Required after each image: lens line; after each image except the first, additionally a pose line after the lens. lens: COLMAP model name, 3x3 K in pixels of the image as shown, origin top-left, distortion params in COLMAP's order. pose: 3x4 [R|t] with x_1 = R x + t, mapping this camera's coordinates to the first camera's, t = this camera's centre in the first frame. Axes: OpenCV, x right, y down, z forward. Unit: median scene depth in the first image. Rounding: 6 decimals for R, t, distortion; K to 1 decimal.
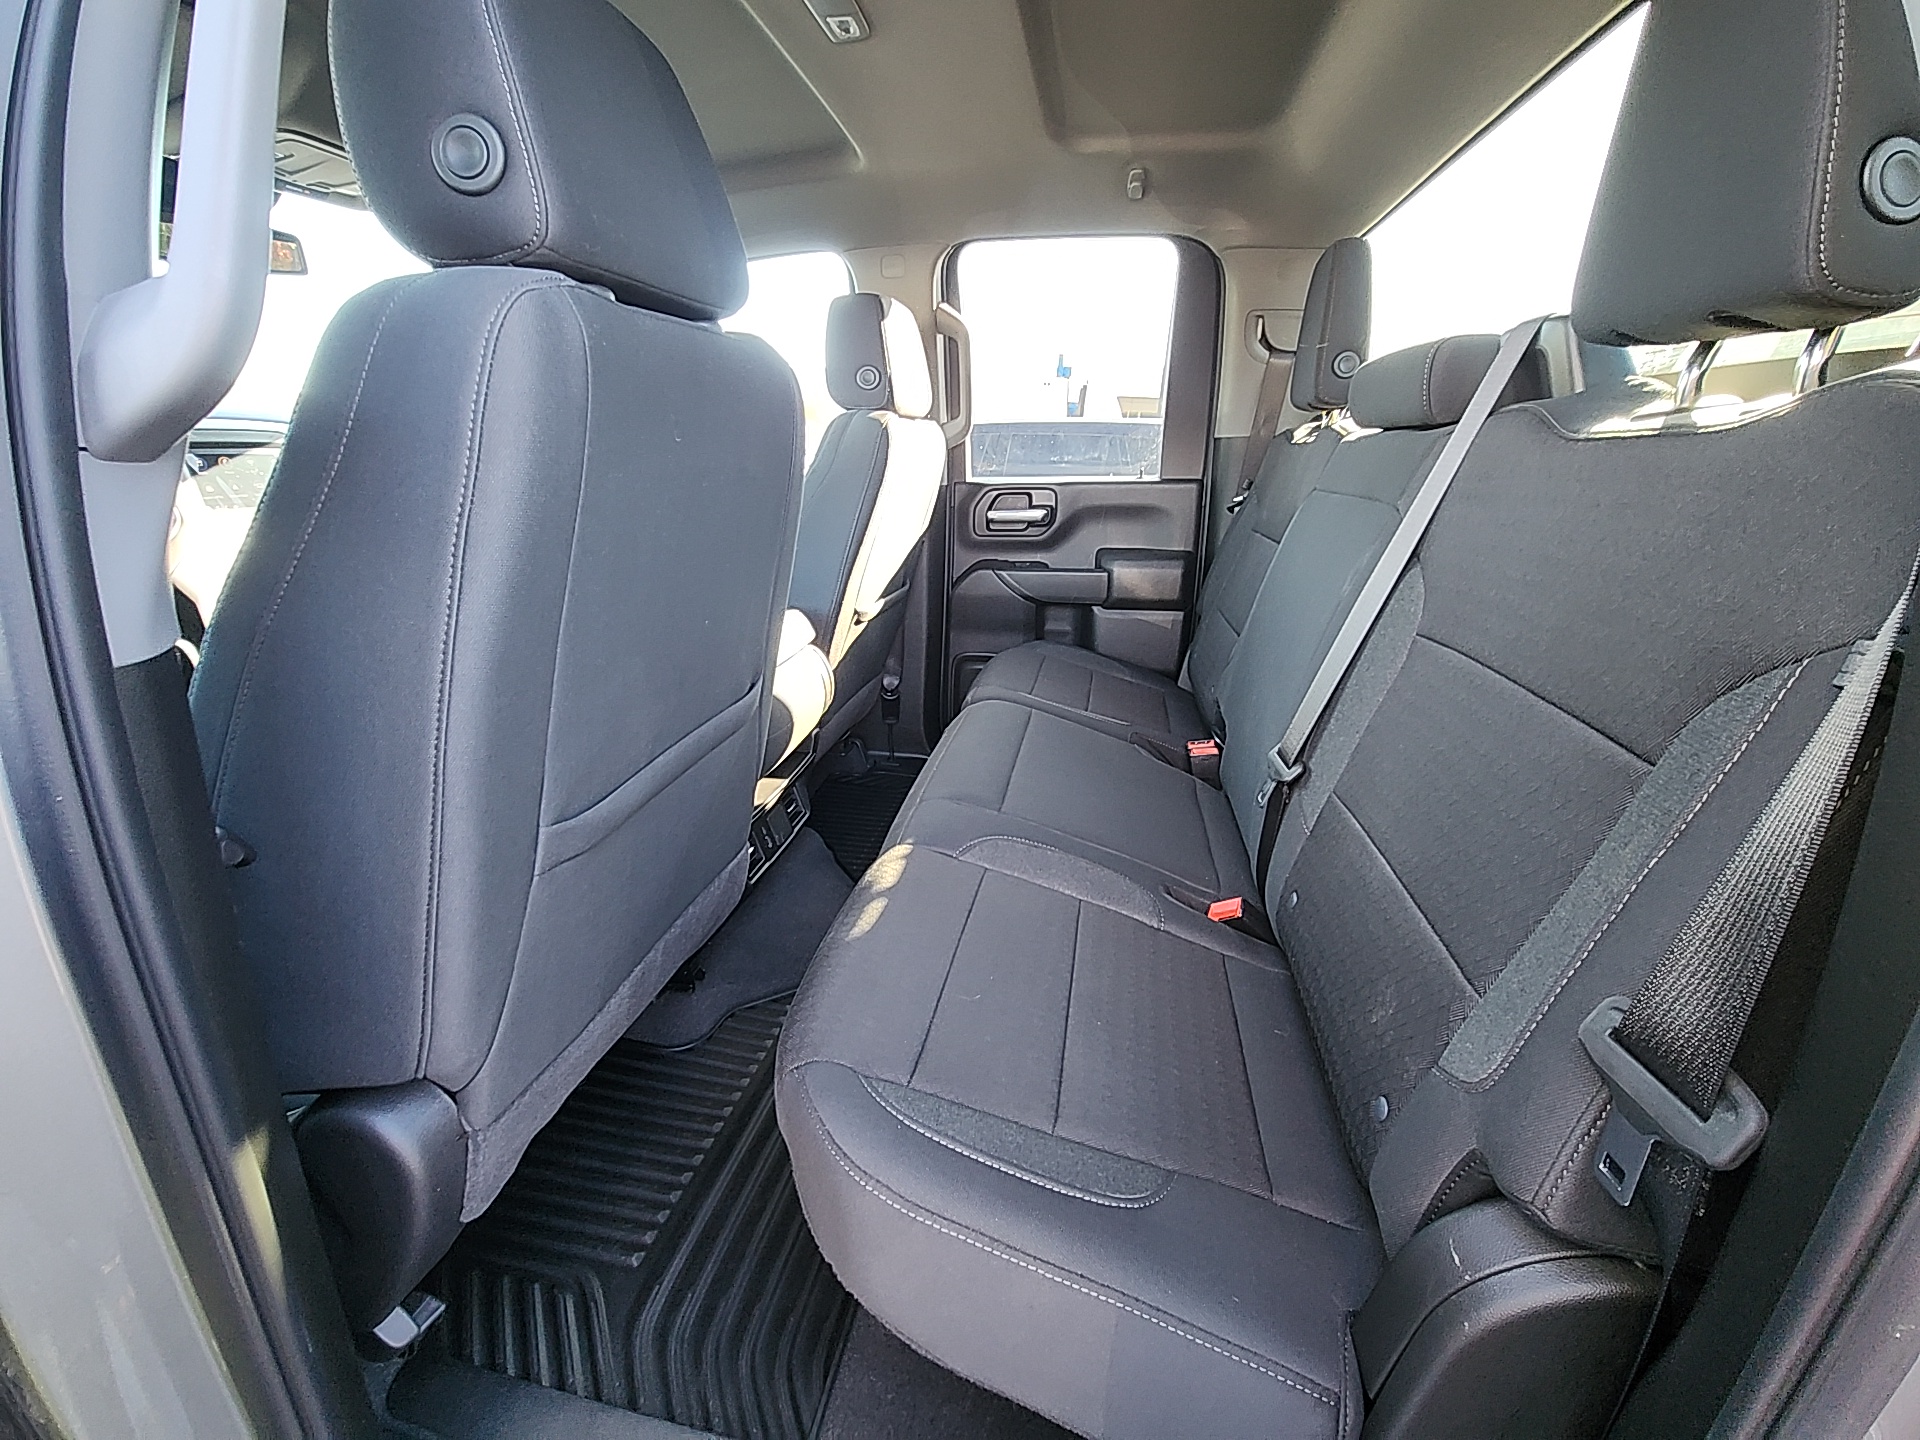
lens RADIAL K [[775.4, 0, 953.5], [0, 775.4, 699.6], [0, 0, 1]] dist [0.008209, -0.002827]
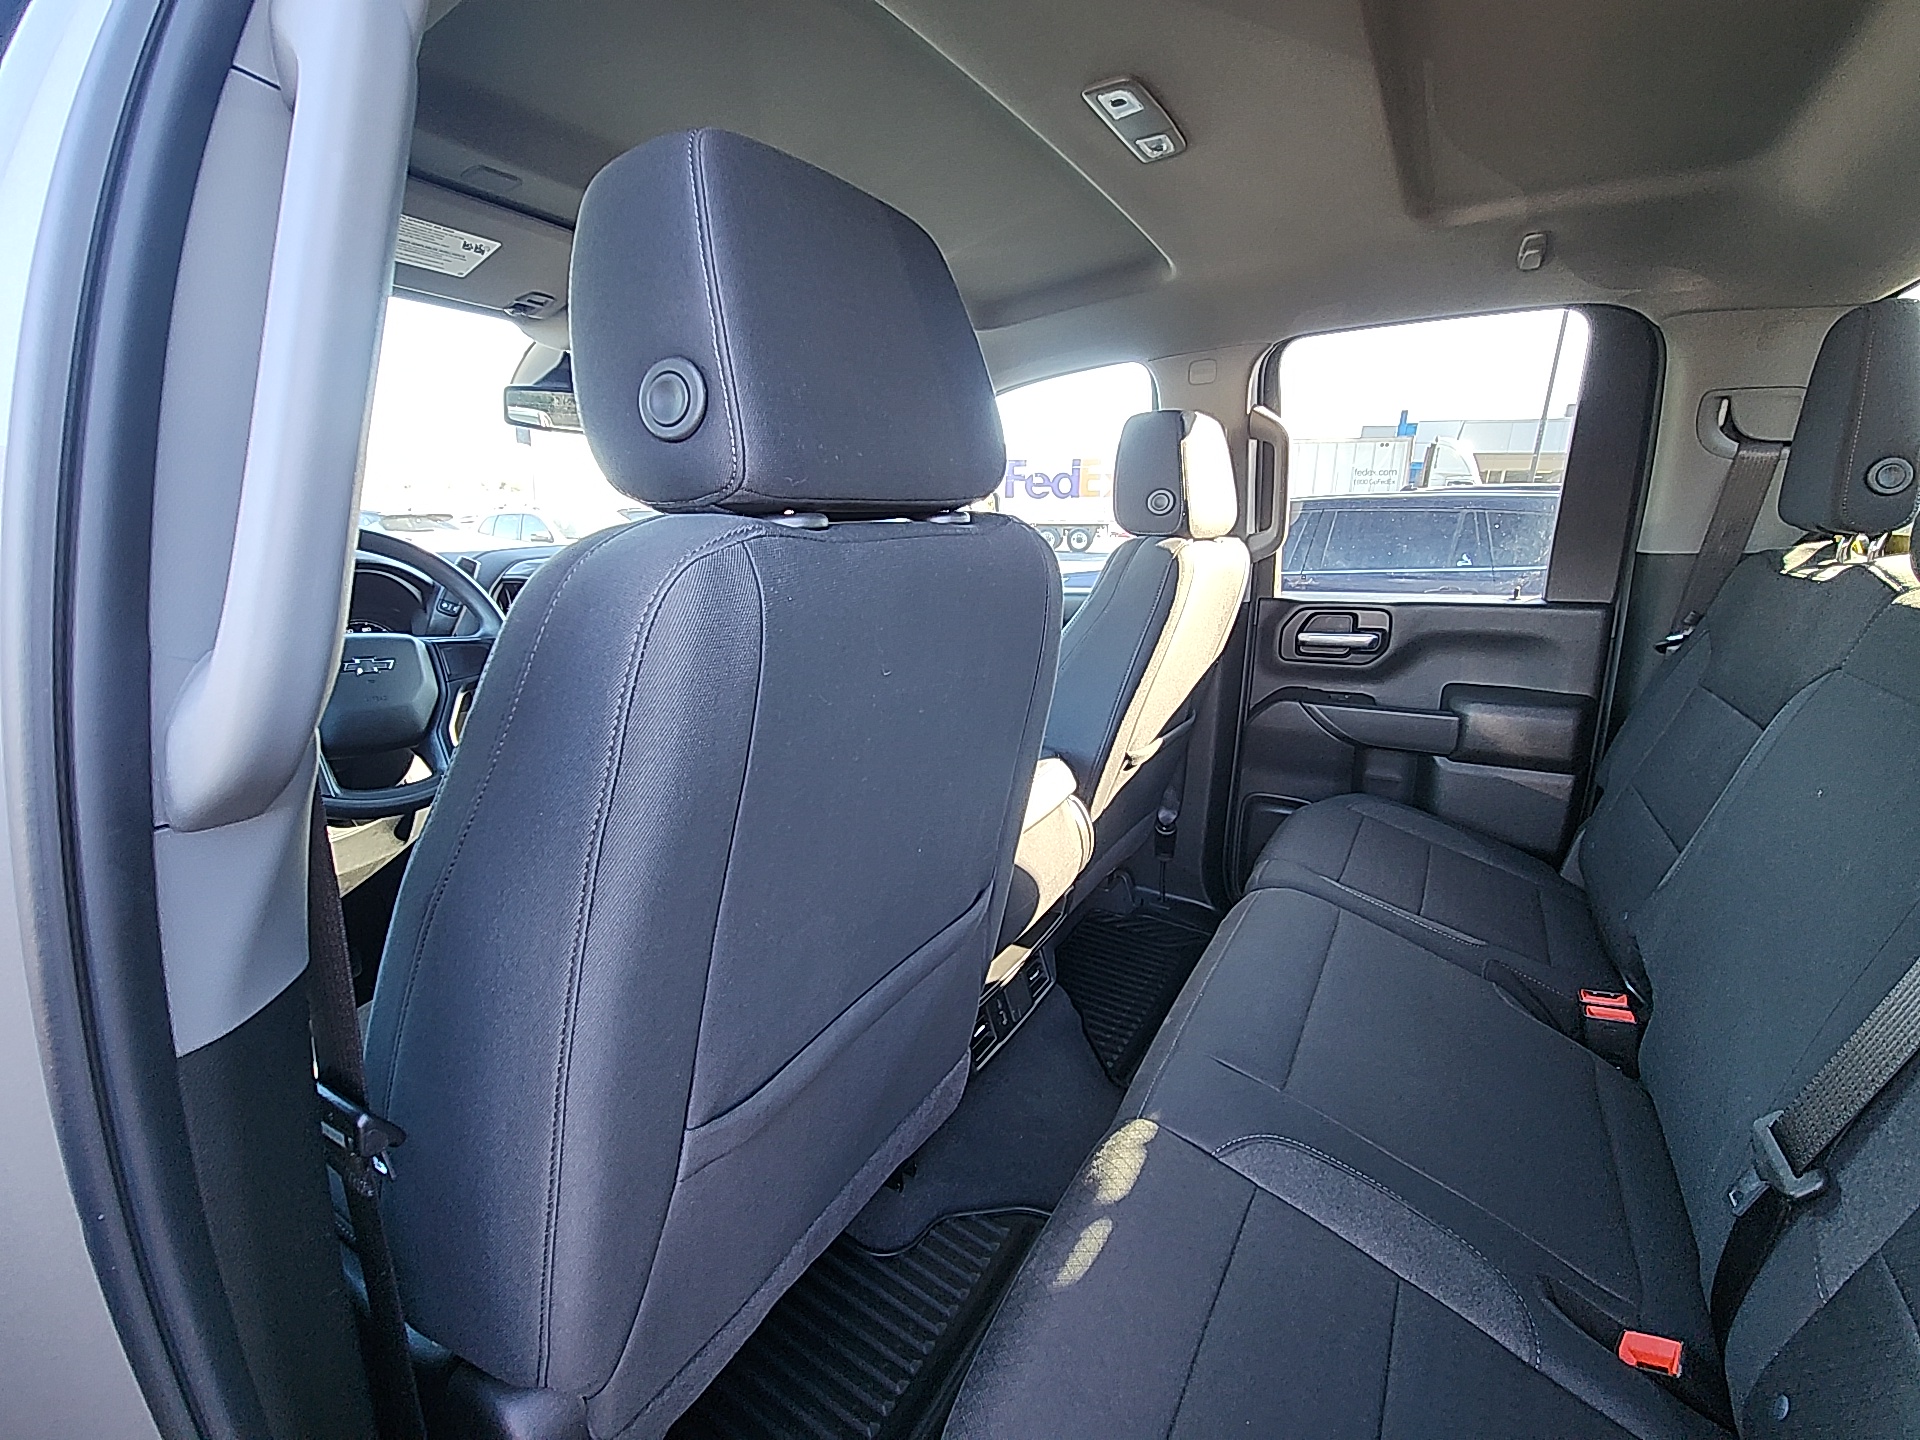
lens RADIAL K [[775.4, 0, 953.5], [0, 775.4, 699.6], [0, 0, 1]] dist [0.008209, -0.002827]
pose [[0.929979, 0.067336, -0.361393, 0.005541], [-0.096801, 0.993242, -0.064036, -0.094094], [0.354639, 0.094535, 0.930212, 0.090722]]
